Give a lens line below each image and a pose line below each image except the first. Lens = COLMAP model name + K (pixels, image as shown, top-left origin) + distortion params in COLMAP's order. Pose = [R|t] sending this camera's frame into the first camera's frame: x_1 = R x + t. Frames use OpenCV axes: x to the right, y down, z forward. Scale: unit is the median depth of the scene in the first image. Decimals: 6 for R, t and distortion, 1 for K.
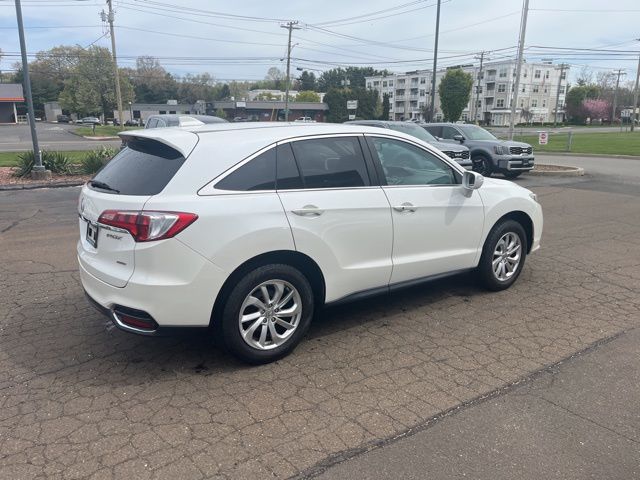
lens RADIAL K [[483.3, 0, 318.7], [0, 483.3, 242.8], [0, 0, 1]] dist [0.072997, -0.092610]
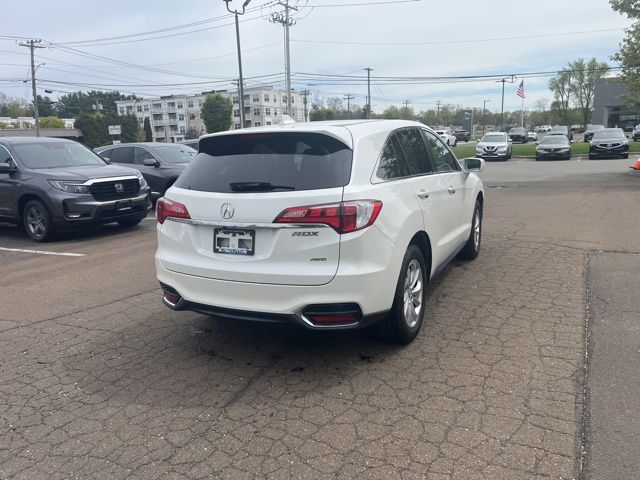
lens RADIAL K [[483.3, 0, 318.7], [0, 483.3, 242.1], [0, 0, 1]] dist [0.072997, -0.092610]
pose [[0.884407, -0.135573, 0.446592, -0.548938], [0.156987, 0.987538, -0.011100, 0.012089], [-0.439521, 0.079926, 0.894669, 0.094579]]
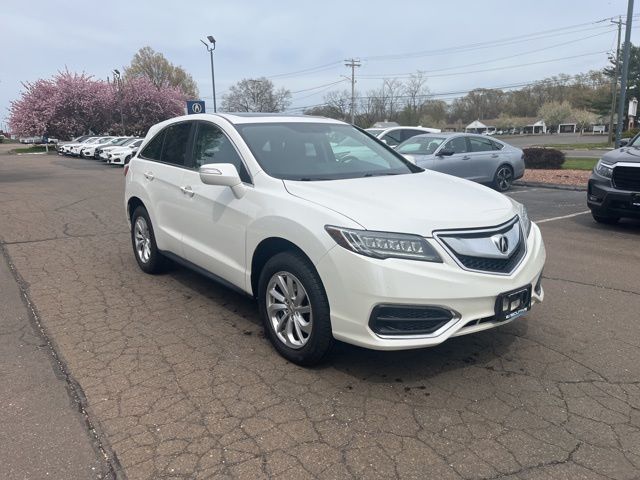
lens RADIAL K [[483.3, 0, 318.8], [0, 483.3, 241.4], [0, 0, 1]] dist [0.072997, -0.092610]
pose [[0.048340, 0.208174, -0.976897, 1.064386], [-0.234622, 0.953041, 0.191480, -0.201902], [0.970884, 0.219946, 0.094912, 1.032135]]
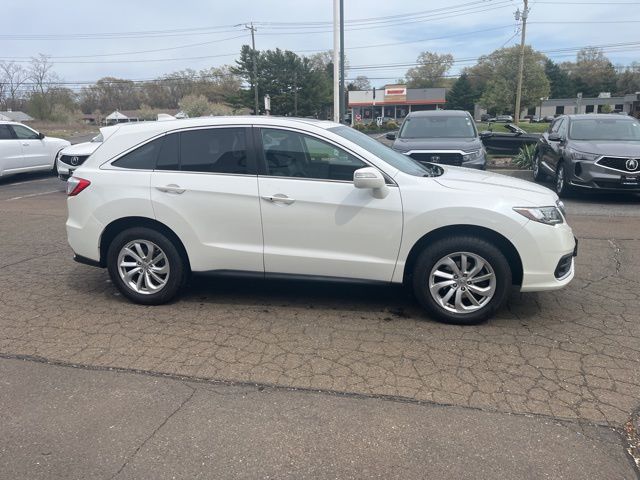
lens RADIAL K [[483.3, 0, 320.8], [0, 483.3, 238.7], [0, 0, 1]] dist [0.072997, -0.092610]
pose [[0.684891, 0.154527, -0.712071, 0.831293], [-0.156301, 0.985662, 0.063564, -0.059180], [0.711684, 0.067763, 0.699224, 0.317191]]
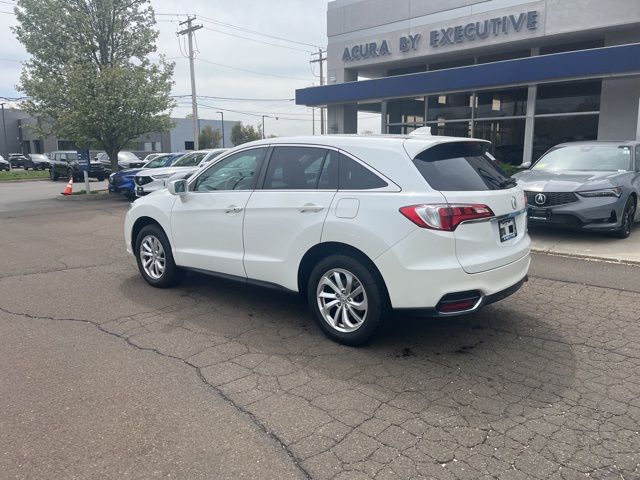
lens RADIAL K [[483.3, 0, 317.0], [0, 483.3, 236.8], [0, 0, 1]] dist [0.072997, -0.092610]
pose [[-0.232841, -0.168400, 0.957824, -1.067620], [0.249891, 0.941465, 0.226271, -0.269318], [-0.939861, 0.292037, -0.177130, 1.209006]]
